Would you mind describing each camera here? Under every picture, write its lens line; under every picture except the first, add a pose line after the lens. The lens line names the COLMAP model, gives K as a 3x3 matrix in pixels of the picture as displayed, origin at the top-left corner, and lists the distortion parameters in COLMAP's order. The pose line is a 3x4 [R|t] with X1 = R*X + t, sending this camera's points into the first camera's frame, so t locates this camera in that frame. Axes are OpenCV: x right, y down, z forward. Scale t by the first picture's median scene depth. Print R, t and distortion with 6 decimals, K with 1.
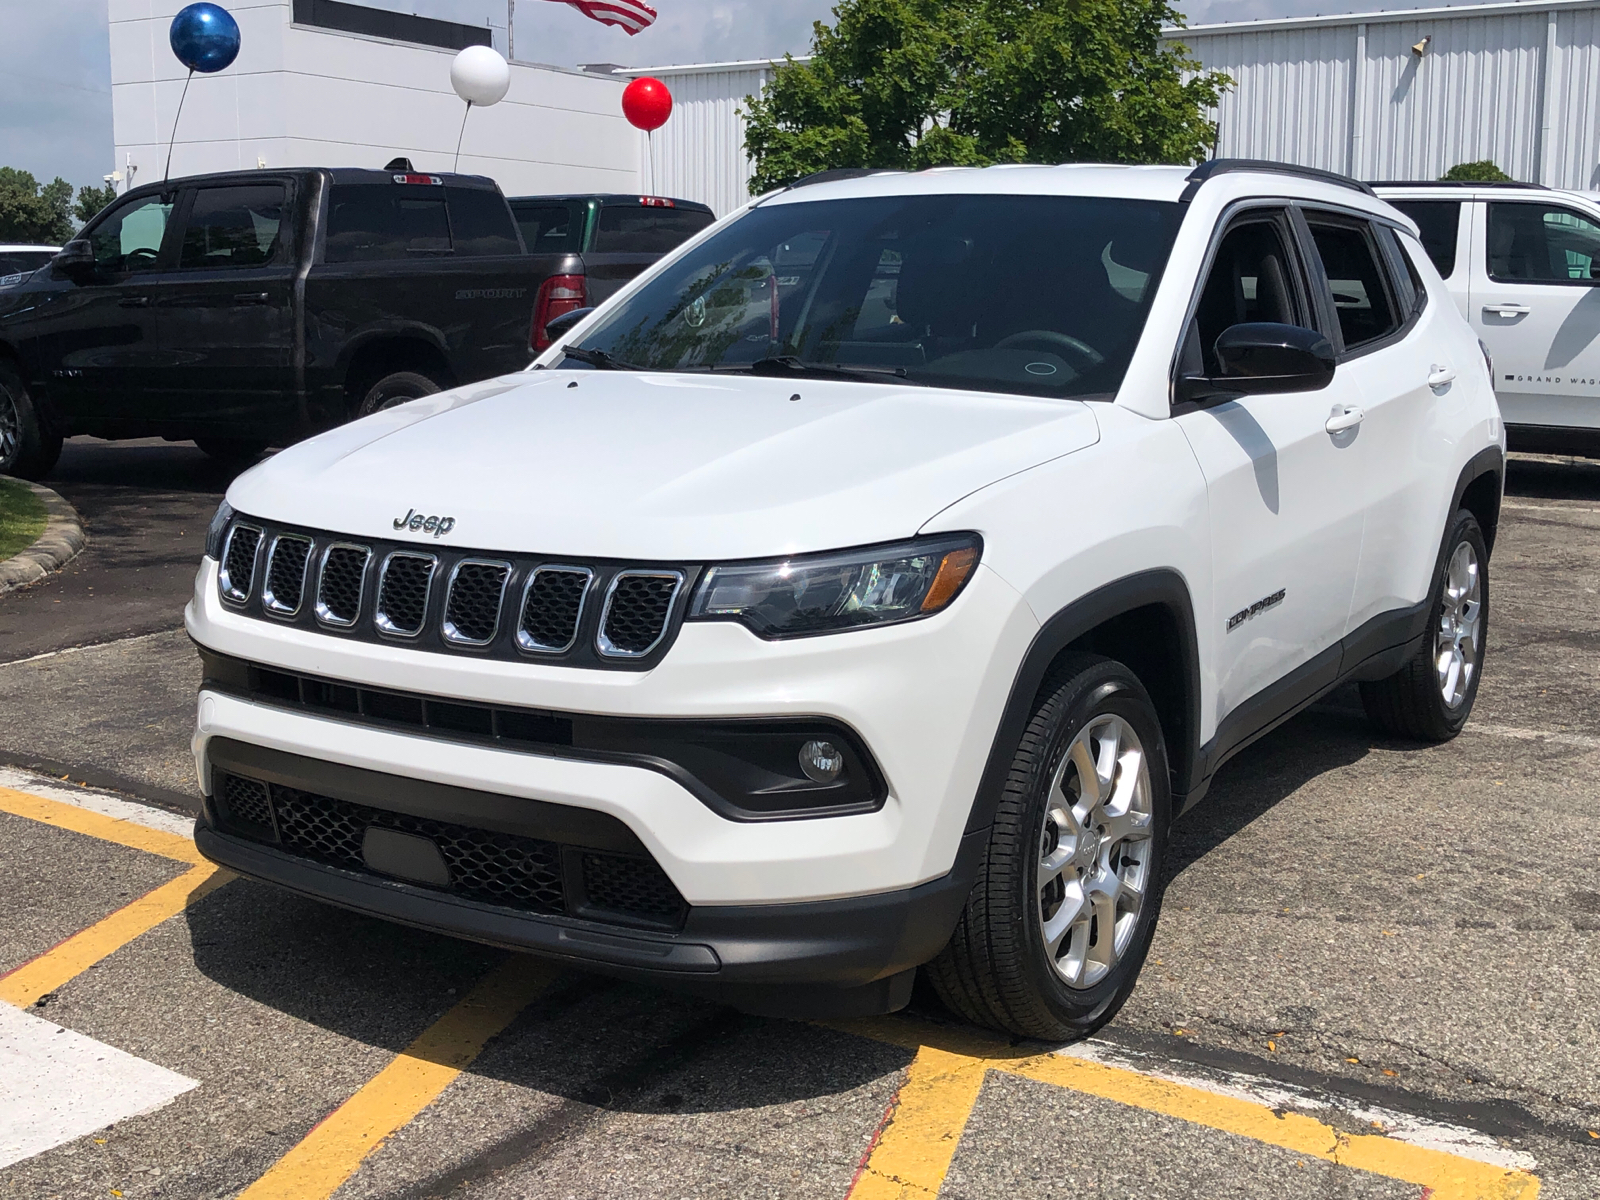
lens RADIAL K [[1909.5, 0, 824.0], [0, 1909.5, 617.3], [0, 0, 1]] dist [0.022058, 0.000000]
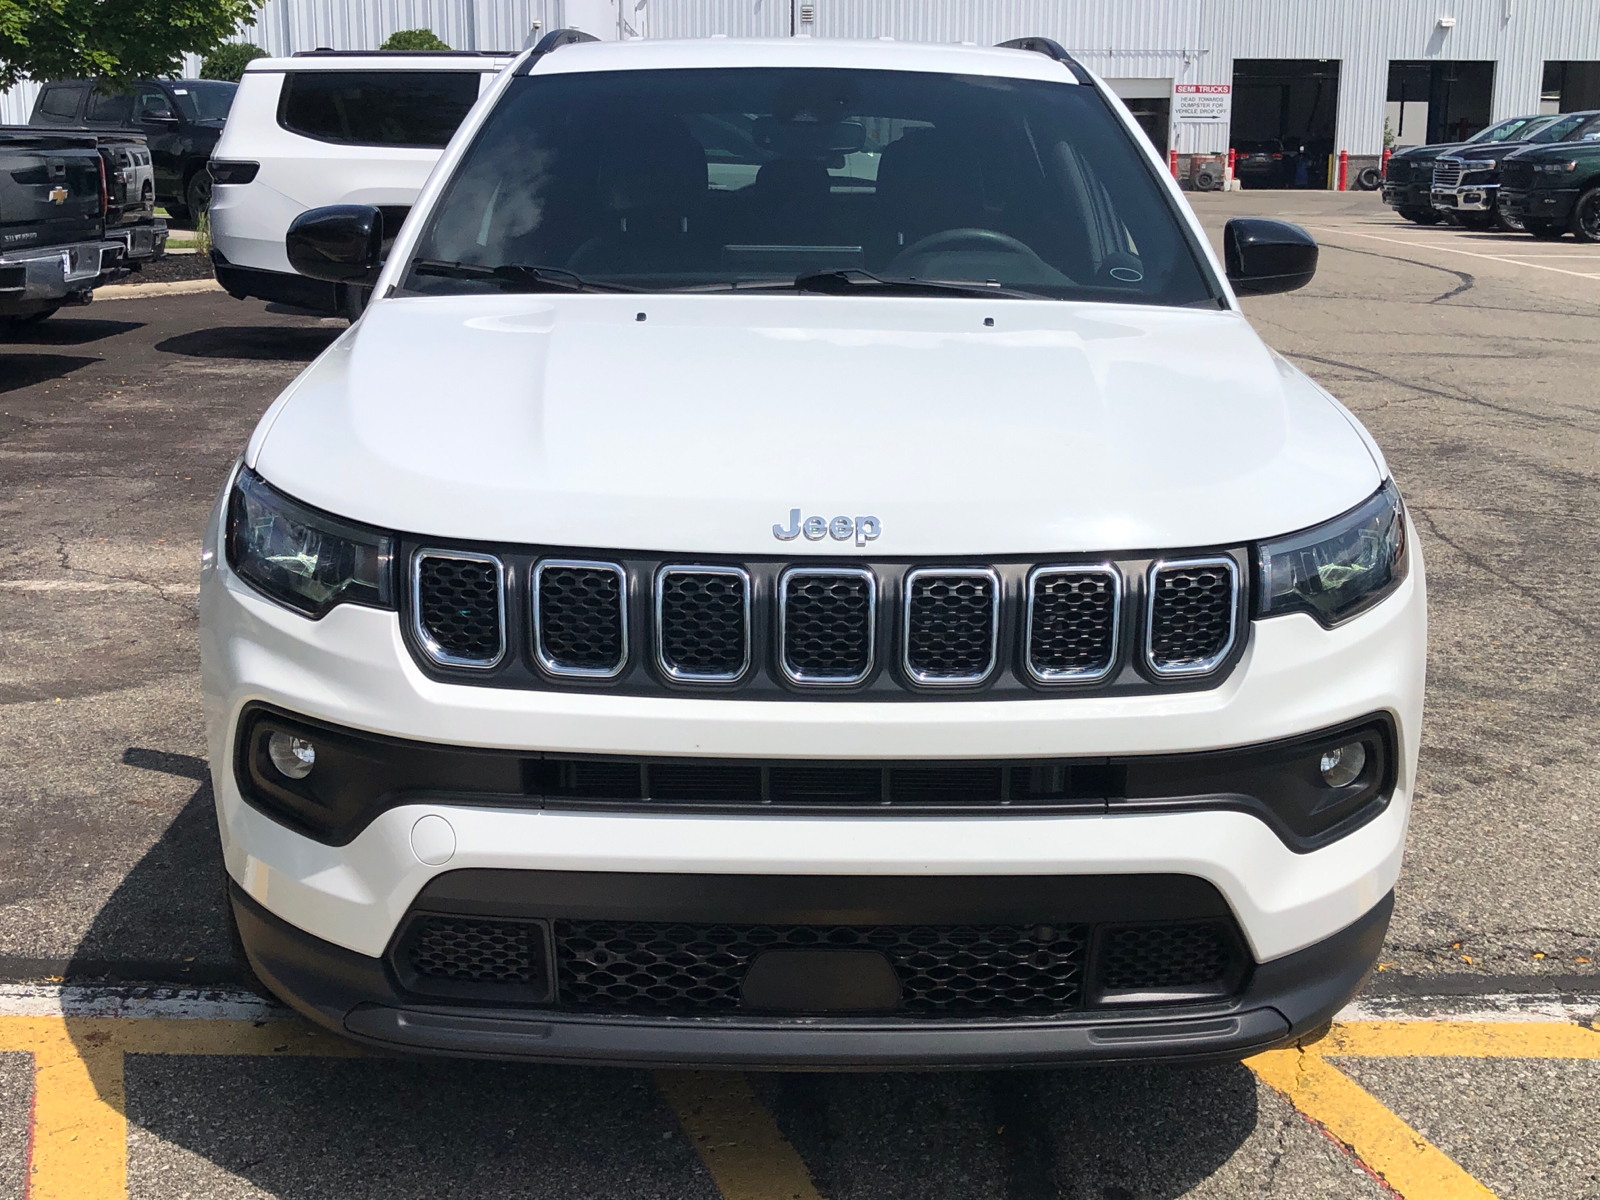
lens RADIAL K [[1909.5, 0, 791.2], [0, 1909.5, 612.6], [0, 0, 1]] dist [0.022058, 0.000000]
pose [[0.836652, -0.132356, 0.531503, -0.570274], [0.097761, 0.990868, 0.092859, -0.080743], [-0.538940, -0.025730, 0.841951, 0.368896]]
